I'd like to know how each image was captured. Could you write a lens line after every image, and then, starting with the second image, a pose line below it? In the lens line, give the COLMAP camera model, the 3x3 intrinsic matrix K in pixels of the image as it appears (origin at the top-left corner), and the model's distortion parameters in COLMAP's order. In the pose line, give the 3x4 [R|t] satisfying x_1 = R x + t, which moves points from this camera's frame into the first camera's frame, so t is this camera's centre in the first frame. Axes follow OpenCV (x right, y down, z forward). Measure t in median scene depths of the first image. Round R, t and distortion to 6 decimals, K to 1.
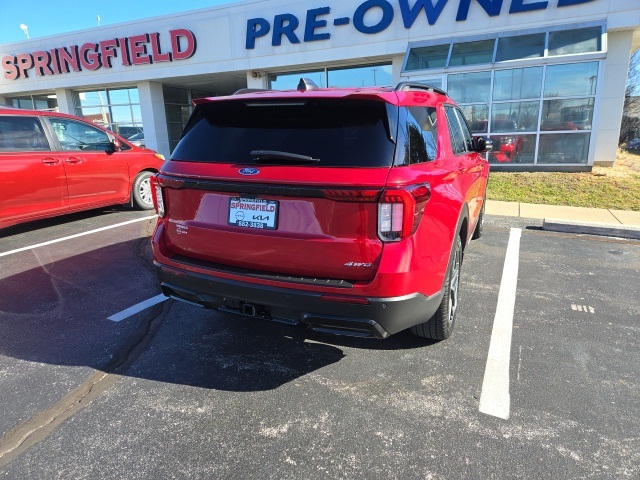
lens RADIAL K [[436.5, 0, 320.0], [0, 436.5, 240.0], [0, 0, 1]] dist [0.060382, -0.042763]
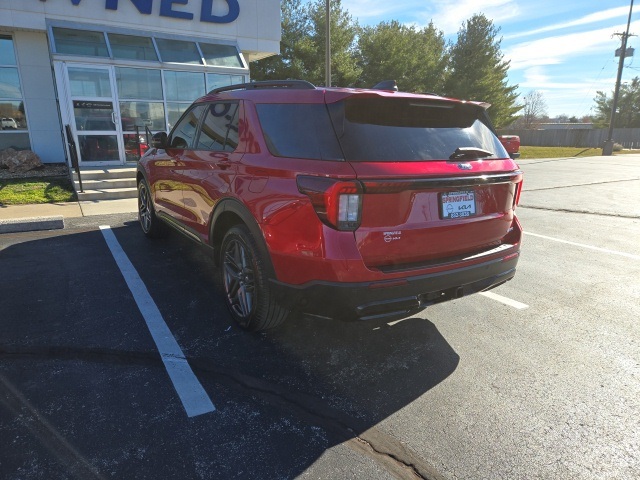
lens RADIAL K [[436.5, 0, 320.0], [0, 436.5, 240.0], [0, 0, 1]] dist [0.060382, -0.042763]
pose [[0.523303, -0.189553, 0.830797, -1.157566], [0.186045, 0.976840, 0.105688, -0.141252], [-0.831589, 0.099259, 0.546449, 0.626948]]
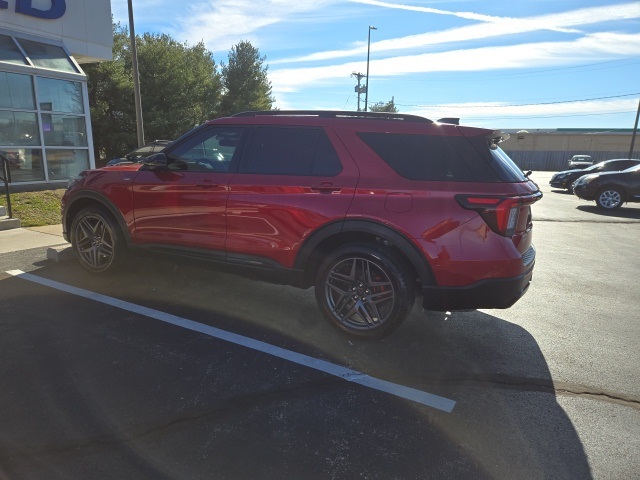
lens RADIAL K [[436.5, 0, 320.0], [0, 436.5, 240.0], [0, 0, 1]] dist [0.060382, -0.042763]
pose [[0.013539, -0.186948, 0.982276, -1.504919], [0.211514, 0.960672, 0.179921, -0.345188], [-0.977281, 0.205329, 0.052549, 1.450477]]
